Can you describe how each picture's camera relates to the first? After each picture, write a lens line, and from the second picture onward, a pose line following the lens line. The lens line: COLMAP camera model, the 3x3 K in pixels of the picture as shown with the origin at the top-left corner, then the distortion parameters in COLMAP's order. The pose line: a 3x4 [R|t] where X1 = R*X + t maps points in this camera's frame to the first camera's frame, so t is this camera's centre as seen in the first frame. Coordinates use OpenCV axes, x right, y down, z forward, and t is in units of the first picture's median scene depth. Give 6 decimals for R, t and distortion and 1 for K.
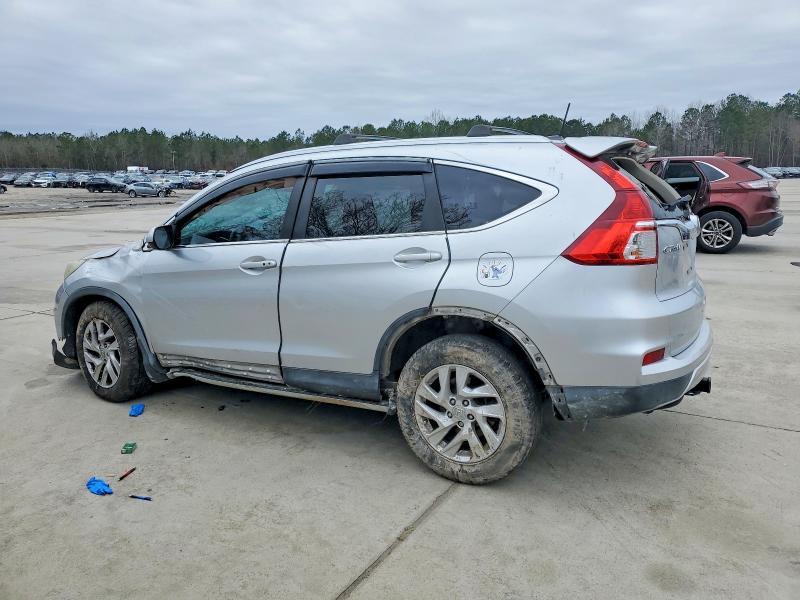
lens RADIAL K [[613.3, 0, 396.7], [0, 613.3, 297.2], [0, 0, 1]] dist [0.028160, 0.004210]
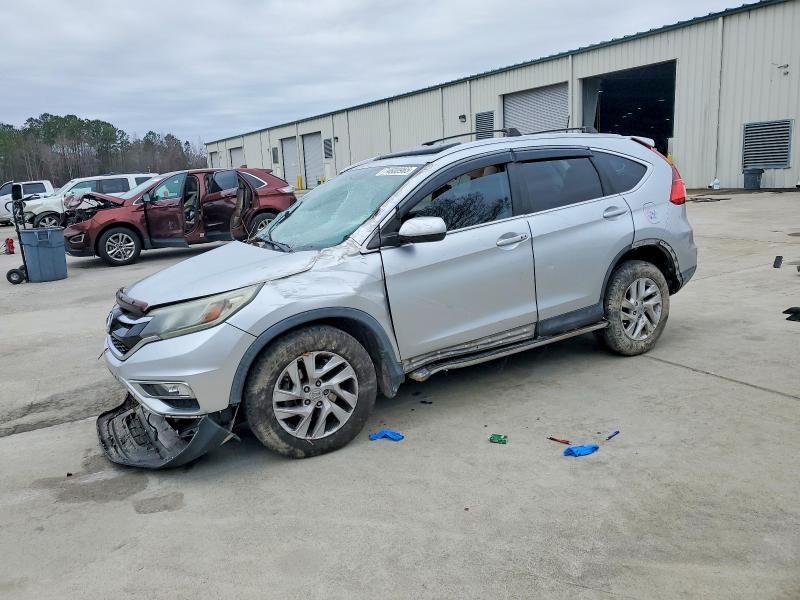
lens RADIAL K [[613.3, 0, 396.9], [0, 613.3, 301.2], [0, 0, 1]] dist [0.028160, 0.004210]
pose [[0.480451, -0.187099, 0.856832, -1.381208], [0.211628, 0.972842, 0.093766, -0.097771], [-0.851106, 0.136280, 0.506998, 0.653458]]
